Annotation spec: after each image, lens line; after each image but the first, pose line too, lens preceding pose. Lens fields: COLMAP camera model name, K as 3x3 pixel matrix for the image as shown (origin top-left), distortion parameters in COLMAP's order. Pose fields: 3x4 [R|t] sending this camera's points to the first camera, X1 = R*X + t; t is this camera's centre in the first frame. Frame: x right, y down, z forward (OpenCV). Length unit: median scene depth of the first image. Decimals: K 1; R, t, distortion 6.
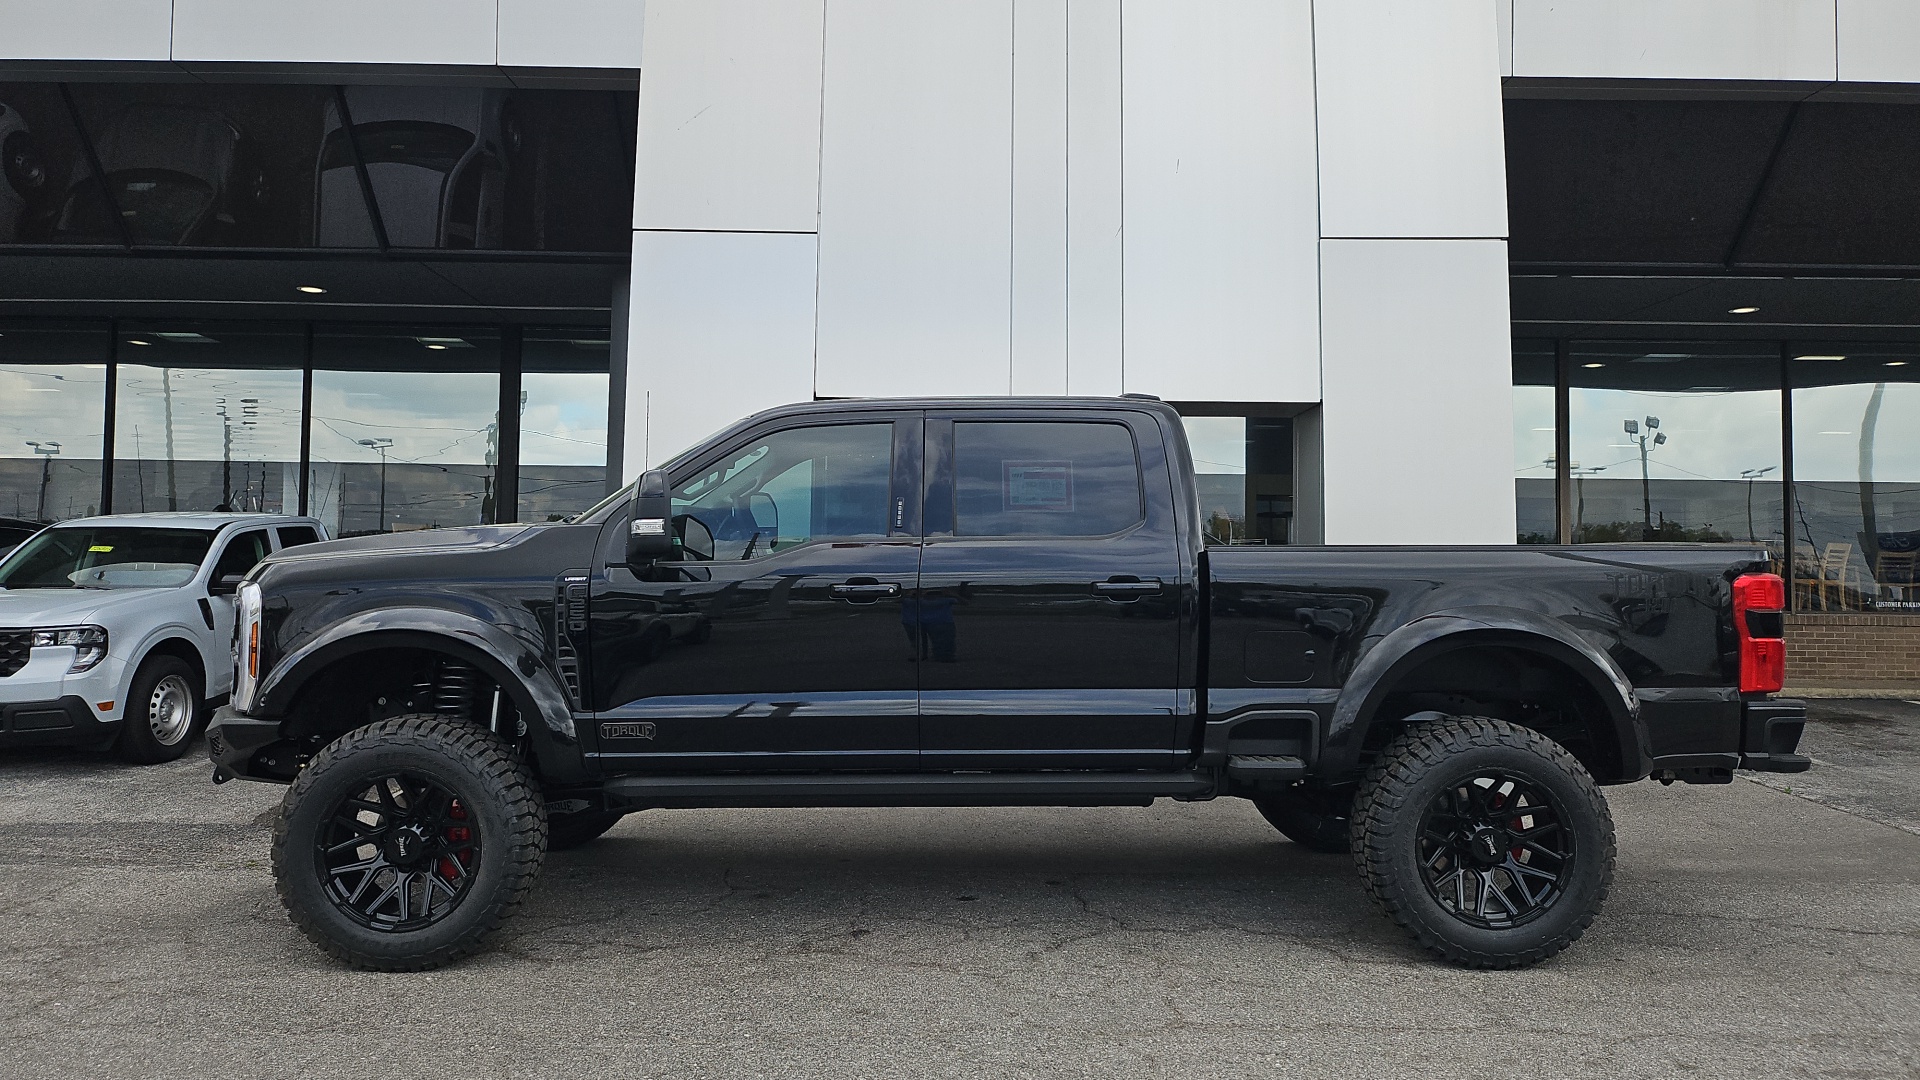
lens RADIAL K [[1348.1, 0, 954.2], [0, 1348.1, 538.3], [0, 0, 1]] dist [0.024130, -0.013338]
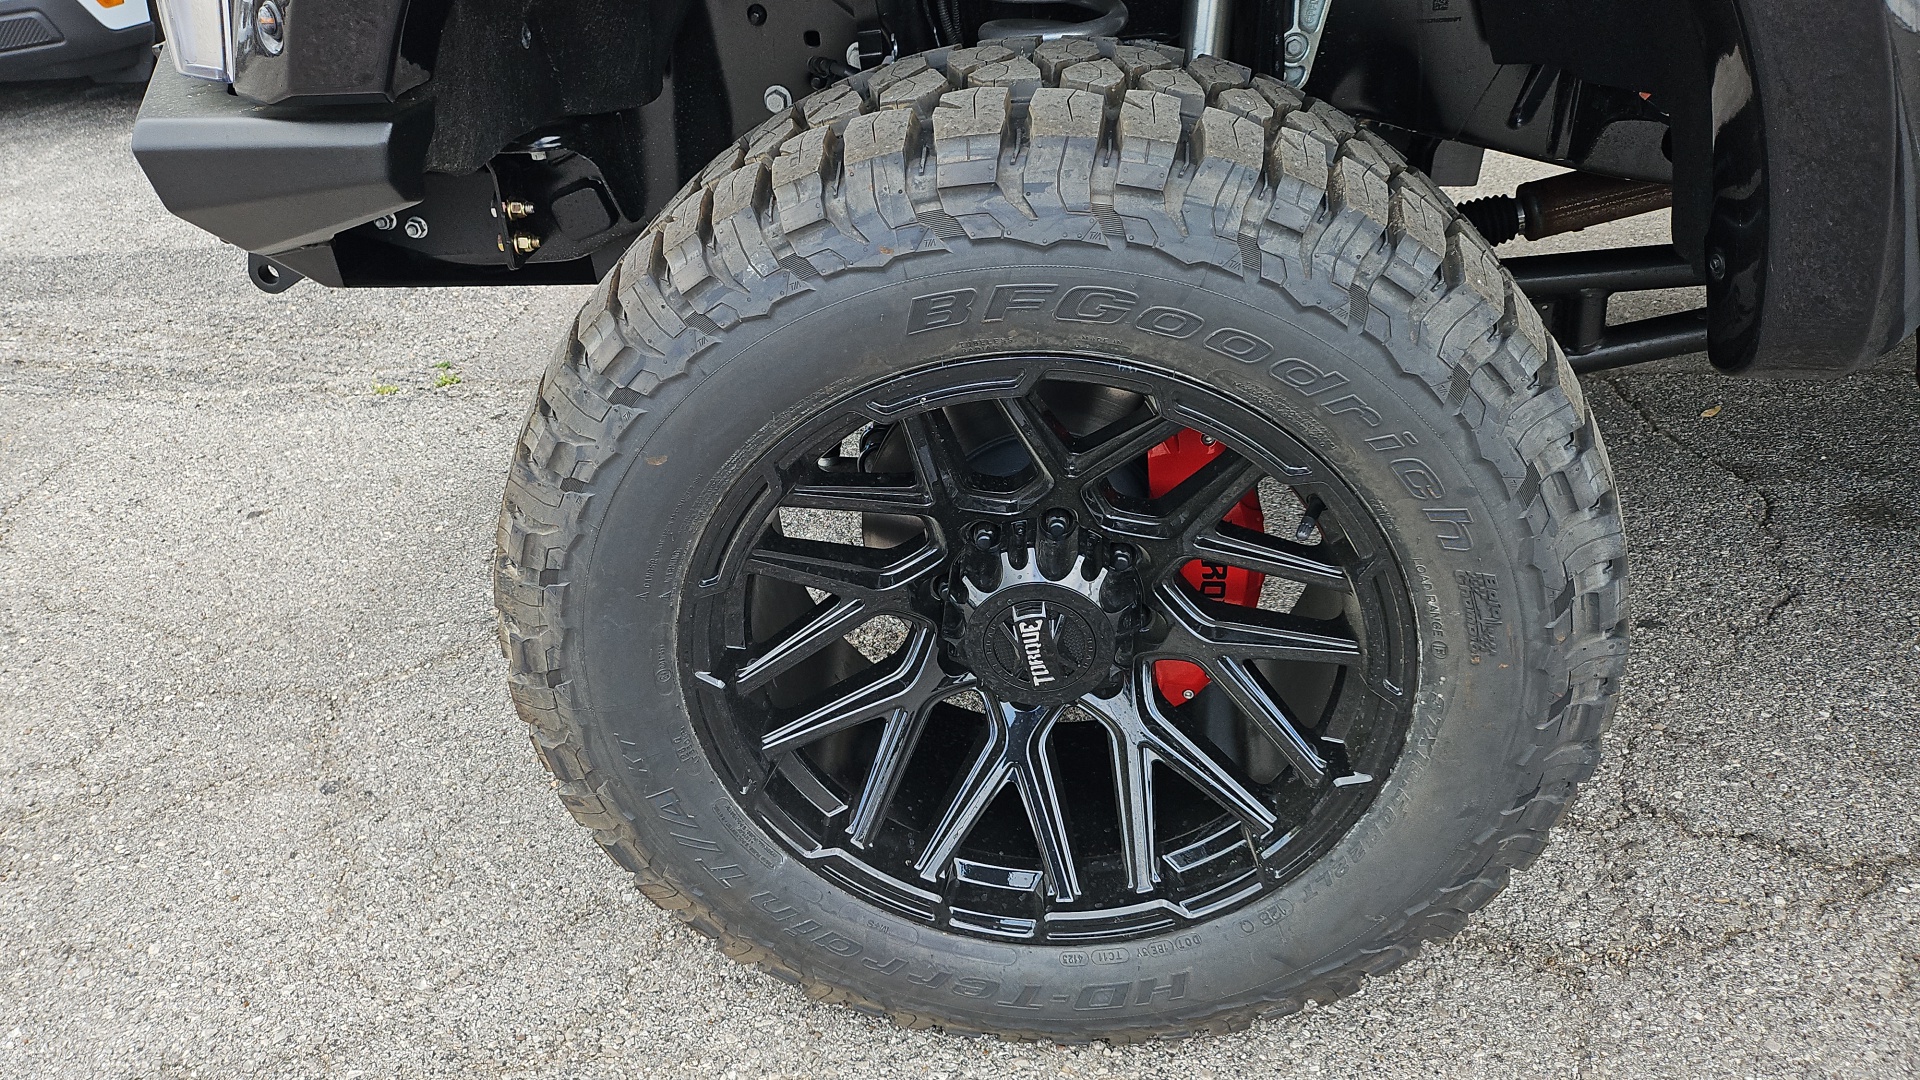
lens RADIAL K [[1348.1, 0, 973.1], [0, 1348.1, 541.0], [0, 0, 1]] dist [0.024130, -0.013338]
pose [[0.993223, -0.009196, -0.115860, -0.394519], [0.068279, 0.852872, 0.517636, 0.090326], [0.094054, -0.522039, 0.847720, 0.818129]]
